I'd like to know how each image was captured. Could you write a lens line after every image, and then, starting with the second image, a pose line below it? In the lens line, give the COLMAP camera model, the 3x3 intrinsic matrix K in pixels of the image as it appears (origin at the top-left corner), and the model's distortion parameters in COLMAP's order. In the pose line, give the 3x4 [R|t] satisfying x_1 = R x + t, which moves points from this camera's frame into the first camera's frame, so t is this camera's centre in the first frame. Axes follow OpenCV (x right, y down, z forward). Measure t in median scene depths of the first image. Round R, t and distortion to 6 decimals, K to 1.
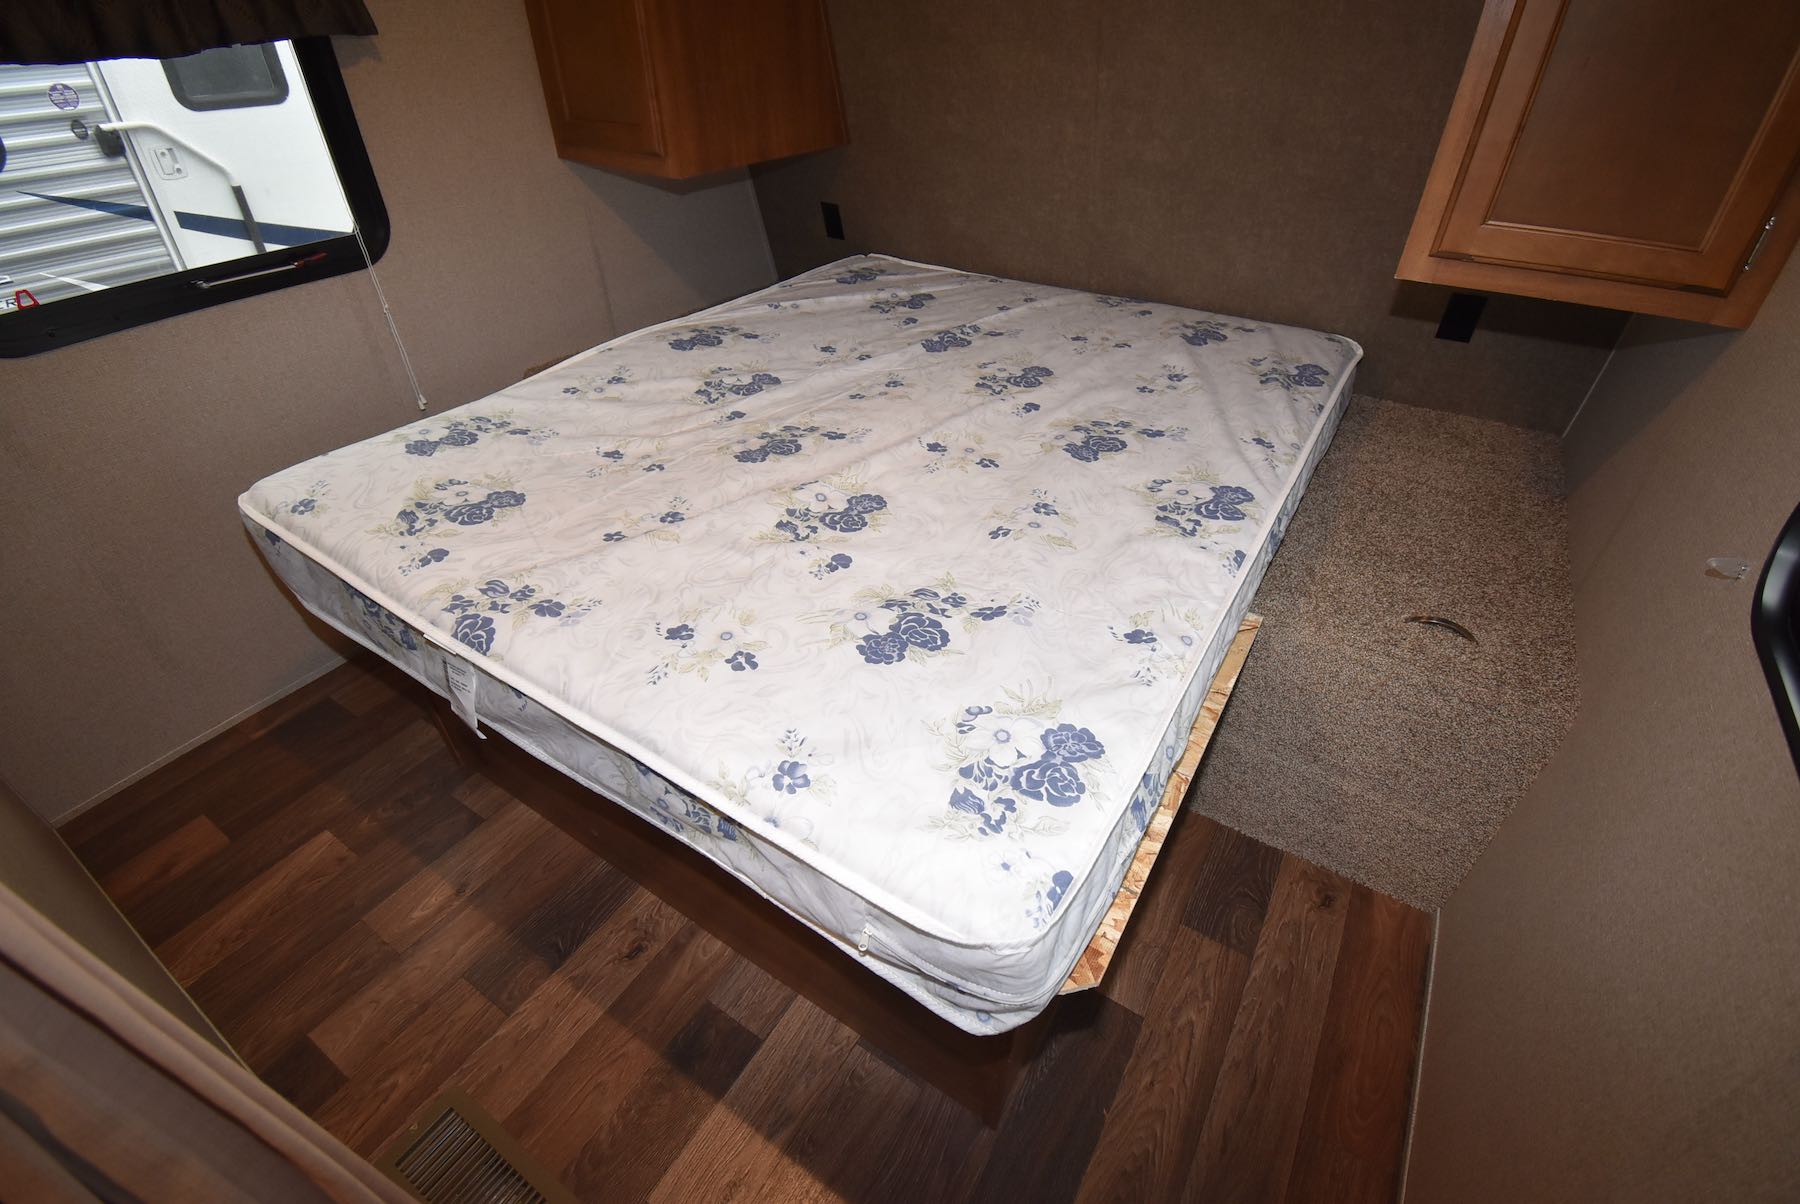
lens RADIAL K [[788.6, 0, 908.9], [0, 788.6, 602.2], [0, 0, 1]] dist [0.000104, -0.014564]
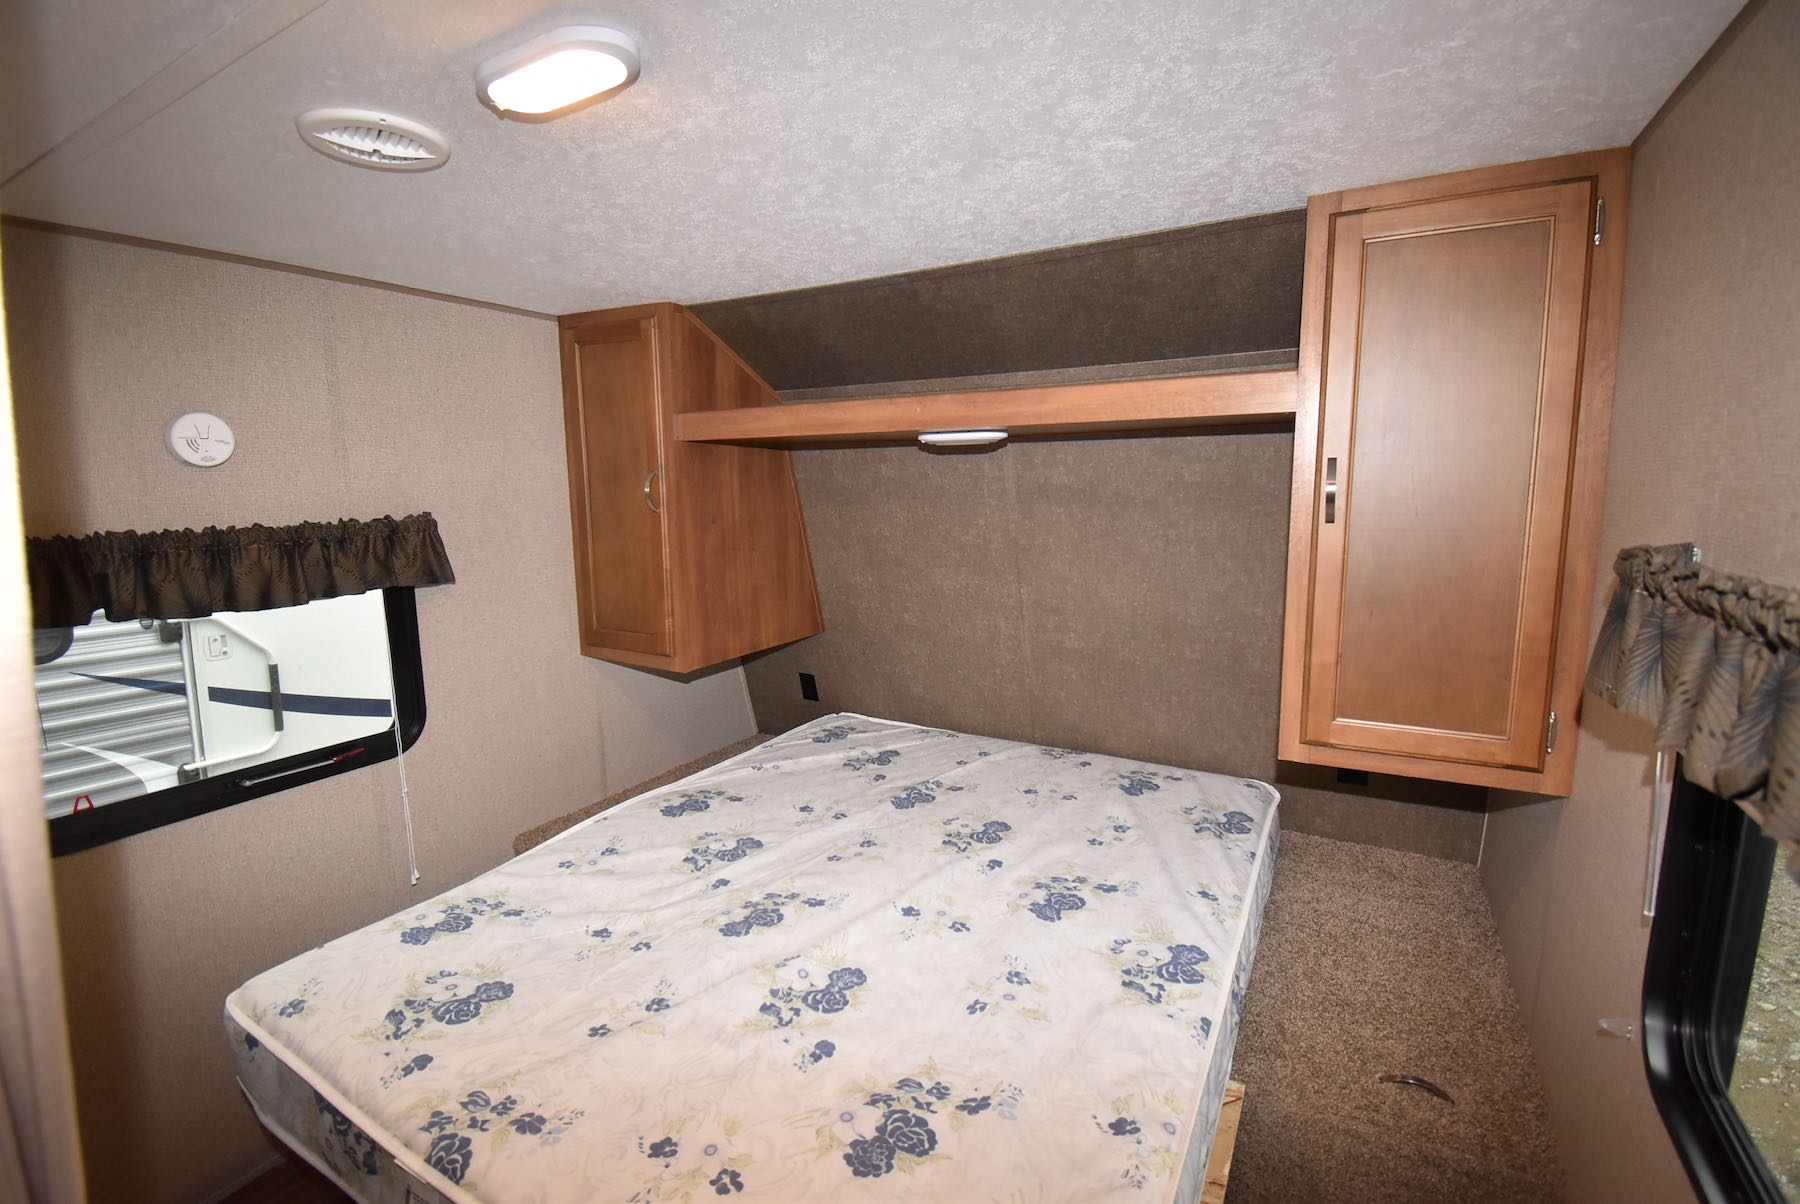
lens RADIAL K [[788.6, 0, 905.3], [0, 788.6, 599.3], [0, 0, 1]] dist [0.000104, -0.014564]
pose [[0.998422, -0.028870, 0.048171, -0.012494], [0.048542, 0.874984, -0.481712, -0.057800], [-0.028242, 0.483290, 0.875004, -0.153421]]
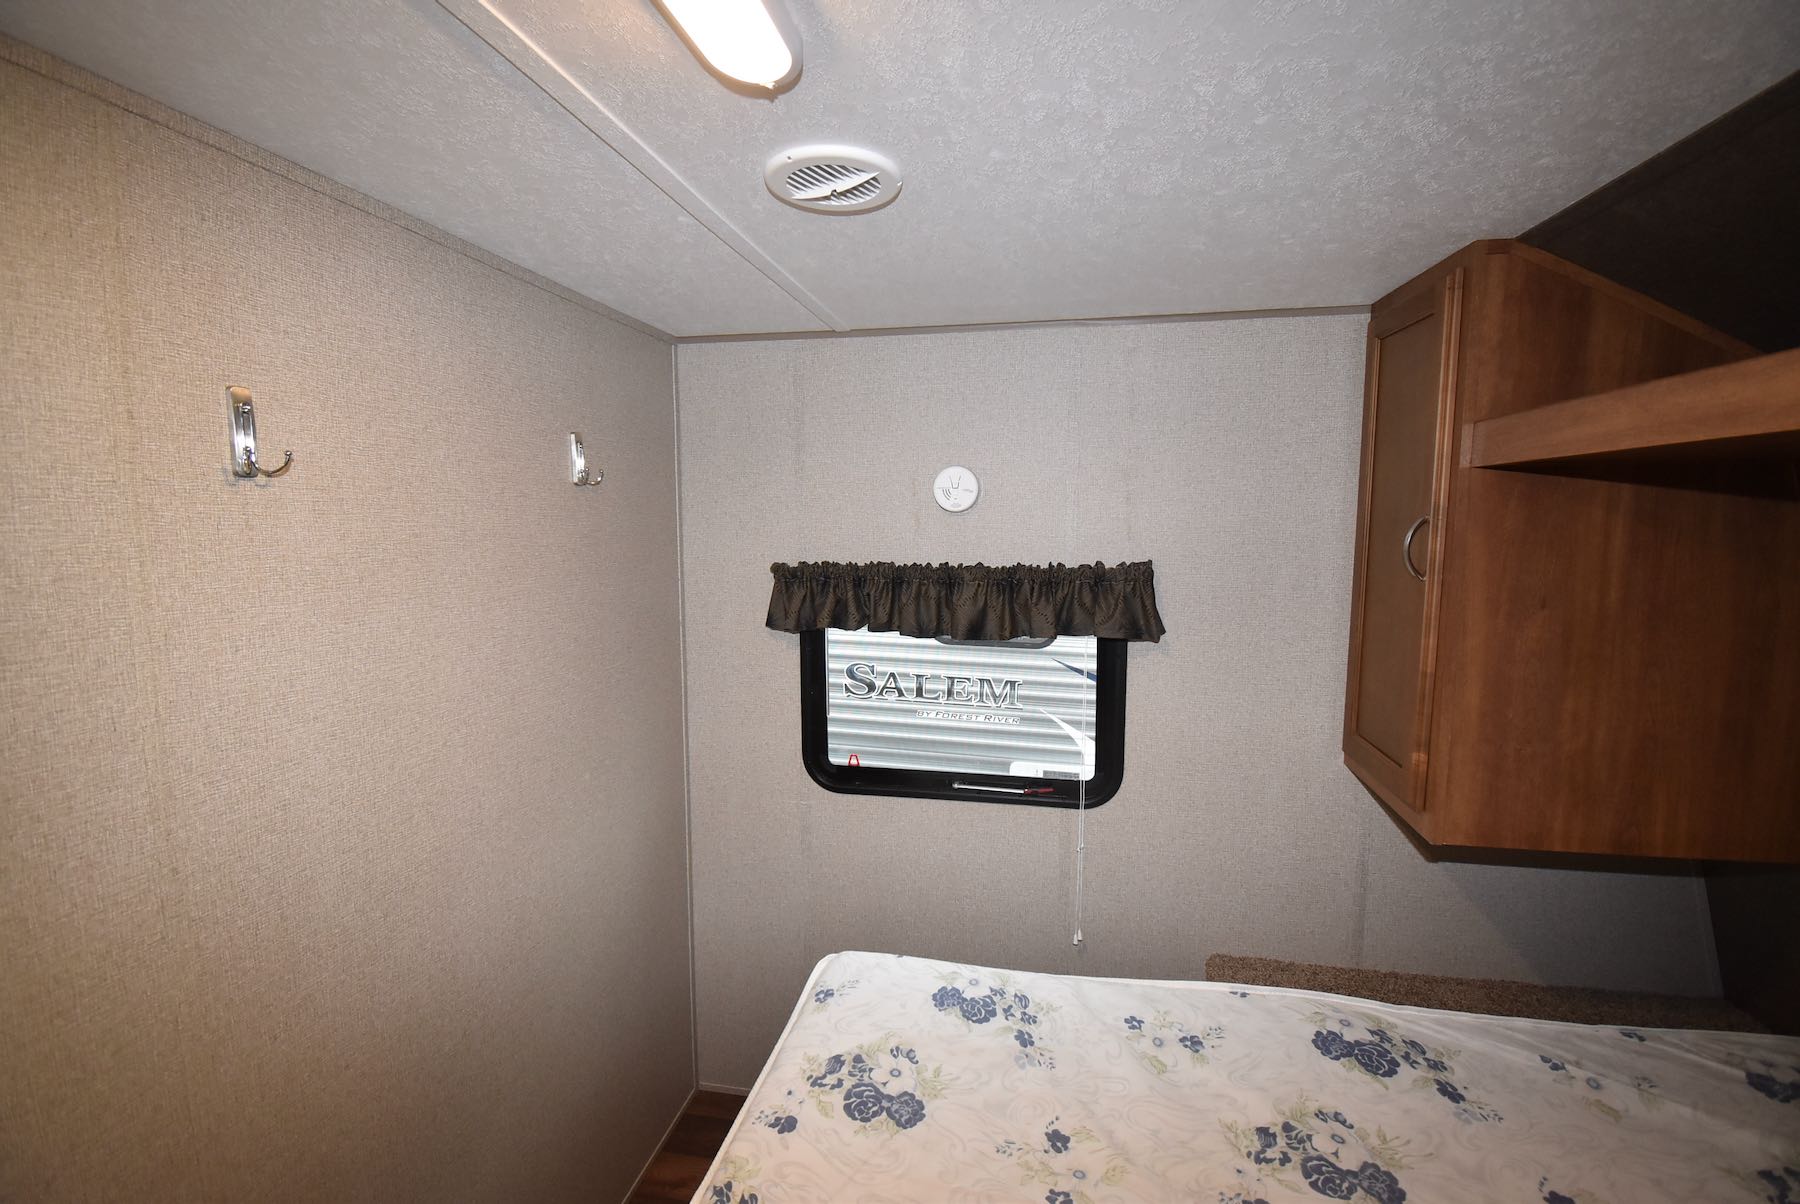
lens RADIAL K [[788.6, 0, 896.6], [0, 788.6, 601.6], [0, 0, 1]] dist [0.000104, -0.014564]
pose [[0.356429, 0.087148, -0.930249, 0.267898], [-0.564165, 0.813718, -0.139931, -0.465897], [0.744766, 0.574689, 0.339199, 0.347129]]
